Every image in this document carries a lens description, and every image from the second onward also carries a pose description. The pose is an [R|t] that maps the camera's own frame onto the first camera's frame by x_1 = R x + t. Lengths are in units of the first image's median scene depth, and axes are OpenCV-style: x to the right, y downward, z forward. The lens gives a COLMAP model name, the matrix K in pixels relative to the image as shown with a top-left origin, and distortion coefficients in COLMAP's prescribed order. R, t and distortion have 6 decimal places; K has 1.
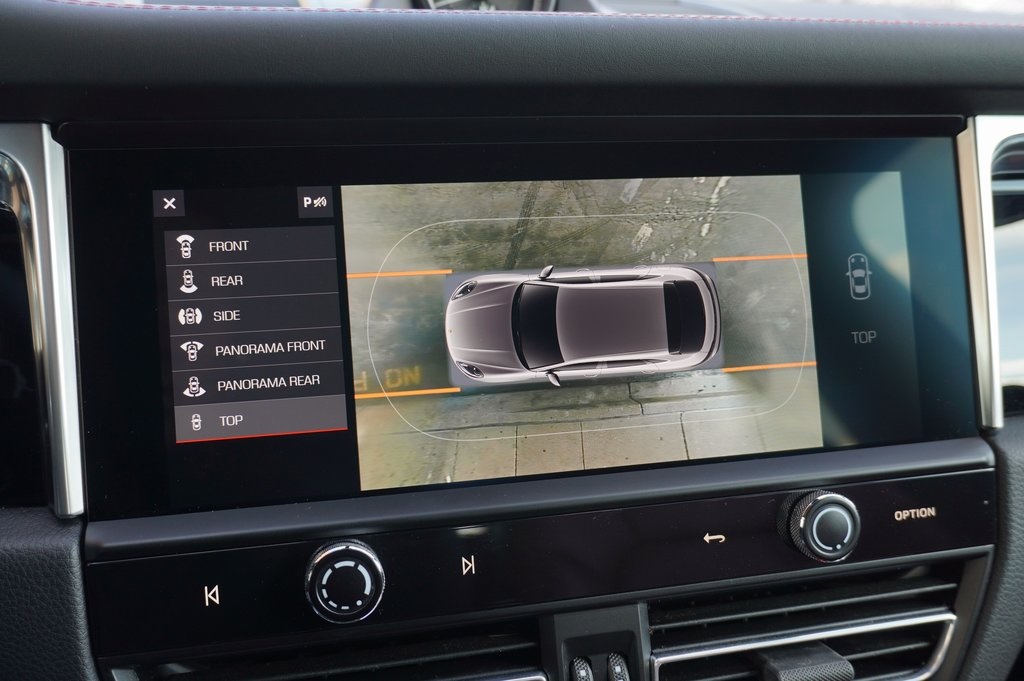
lens RADIAL K [[969.5, 0, 512.0], [0, 969.5, 340.5], [0, 0, 1]] dist [0.001565, -0.000813]
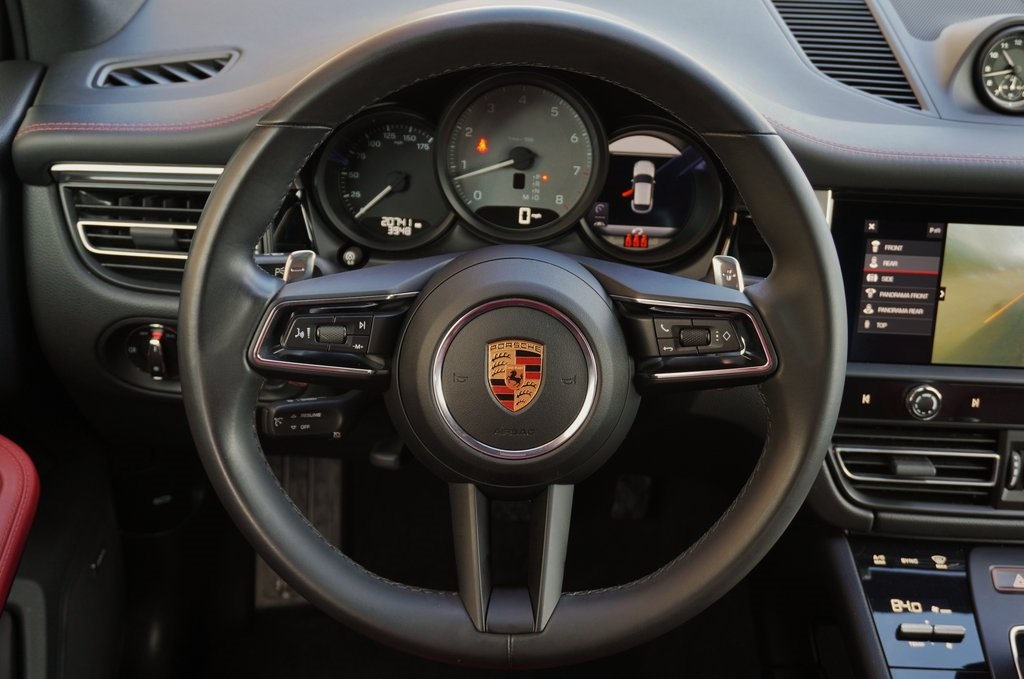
lens RADIAL K [[1215.1, 0, 523.3], [0, 1215.1, 357.4], [0, 0, 1]] dist [-0.011459, 0.015375]
pose [[0.971012, 0.159034, -0.178448, -0.580559], [-0.106725, 0.956457, 0.271661, -0.521314], [0.213881, -0.244741, 0.945704, -1.855973]]
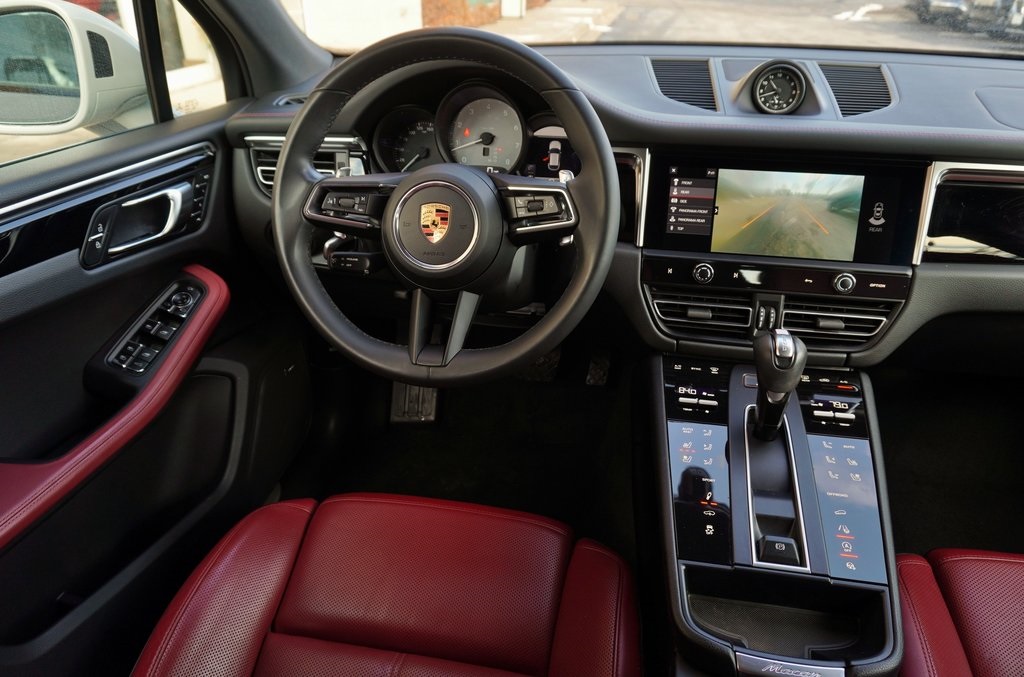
lens RADIAL K [[687.3, 0, 512.0], [0, 687.3, 338.5], [0, 0, 1]] dist [-0.042780, 0.026671]
pose [[0.911176, 0.193371, -0.363822, 0.181252], [-0.103293, 0.962034, 0.252628, -0.118223], [0.398860, -0.192608, 0.896556, -1.823627]]
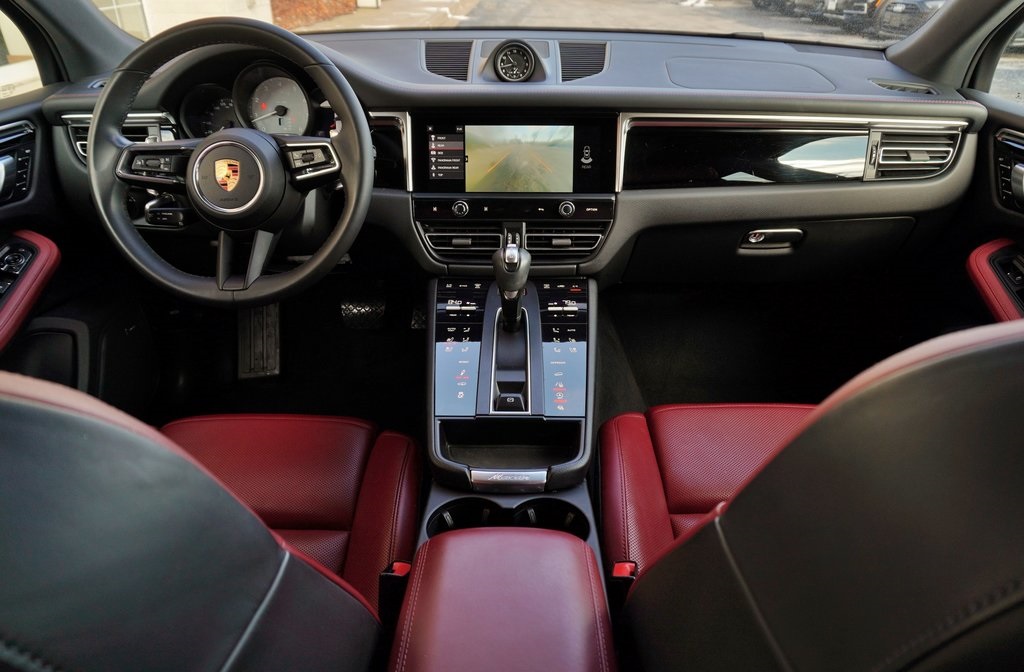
lens RADIAL K [[690.8, 0, 512.0], [0, 690.8, 336.0], [0, 0, 1]] dist [-0.047291, 0.042268]
pose [[0.969784, 0.118465, -0.213274, 0.900053], [-0.063836, 0.966953, 0.246832, -0.012970], [0.235467, -0.225759, 0.945298, -2.389259]]
